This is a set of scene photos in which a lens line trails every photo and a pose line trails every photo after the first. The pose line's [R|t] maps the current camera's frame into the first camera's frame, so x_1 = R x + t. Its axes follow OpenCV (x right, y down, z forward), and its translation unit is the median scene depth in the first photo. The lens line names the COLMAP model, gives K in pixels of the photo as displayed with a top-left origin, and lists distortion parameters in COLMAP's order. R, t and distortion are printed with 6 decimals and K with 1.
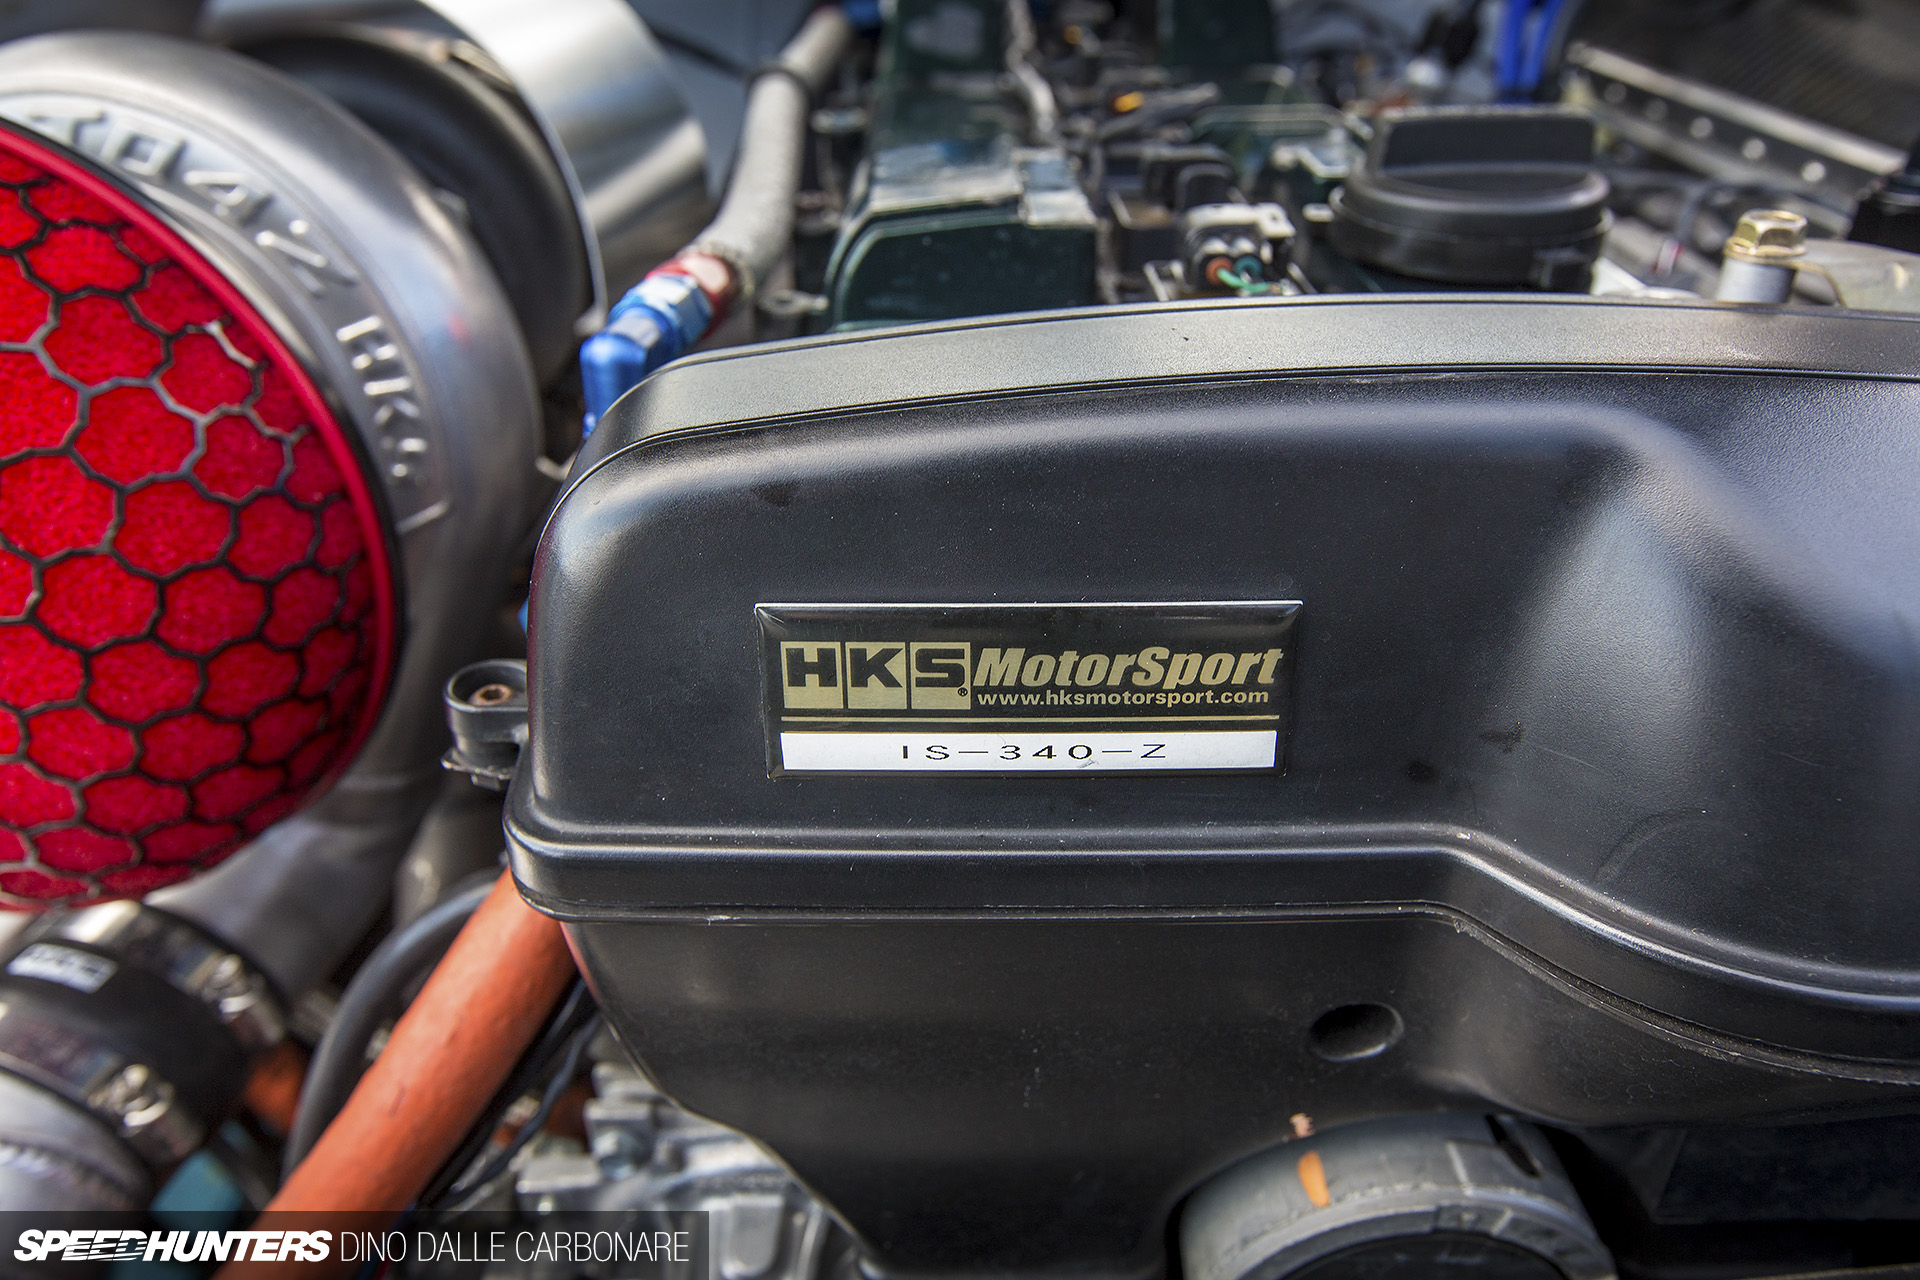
lens RADIAL K [[1451.0, 0, 960.0], [0, 1451.0, 640.0], [0, 0, 1]] dist [0.006648, 0.003349]
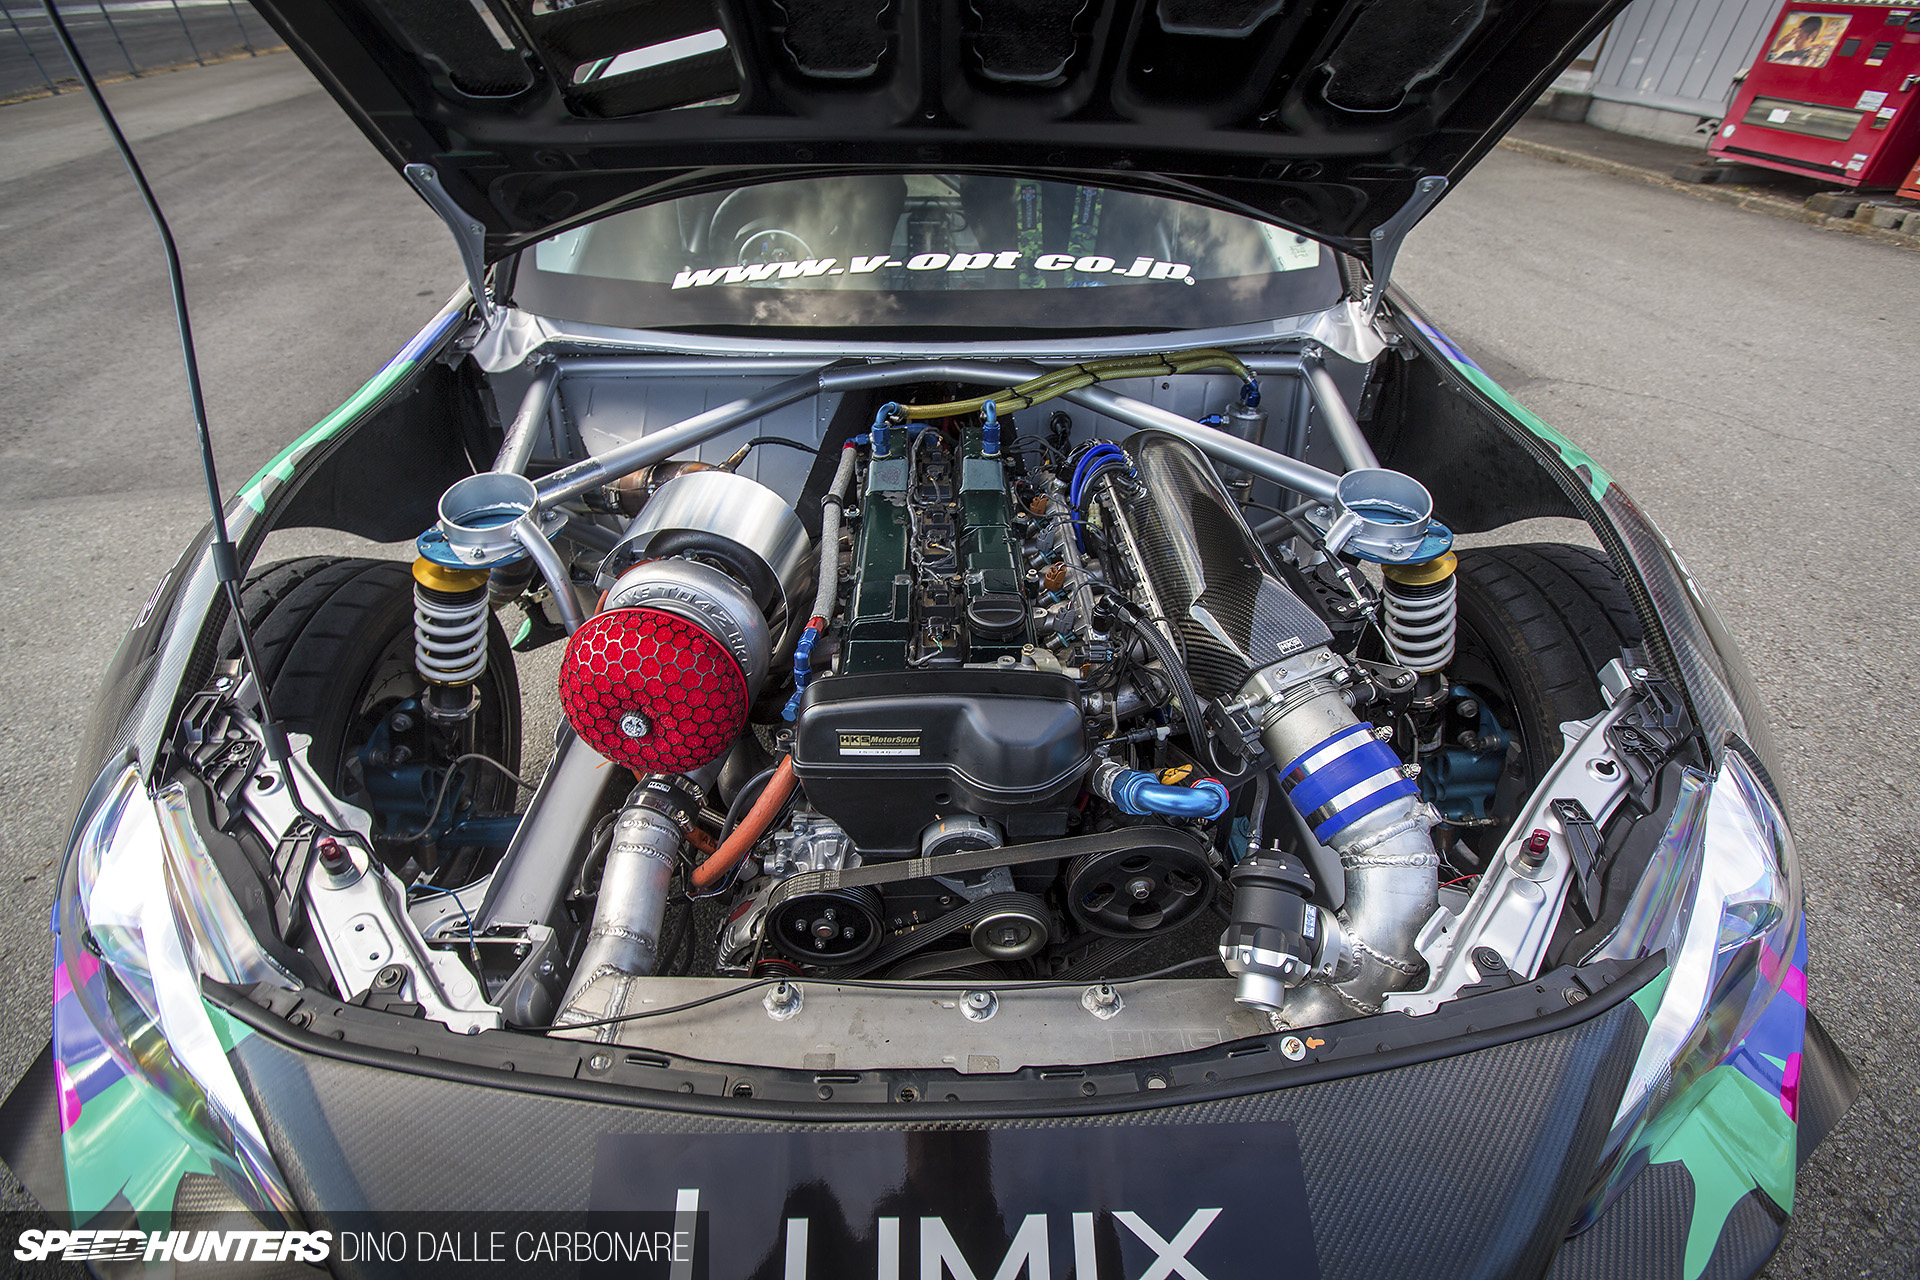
lens RADIAL K [[923.5, 0, 944.3], [0, 923.5, 635.7], [0, 0, 1]] dist [-0.015081, 0.000177]
pose [[0.999921, 0.003027, 0.012221, 0.175459], [-0.003641, 0.998715, 0.050557, -0.399712], [-0.012052, -0.050597, 0.998646, -1.876305]]
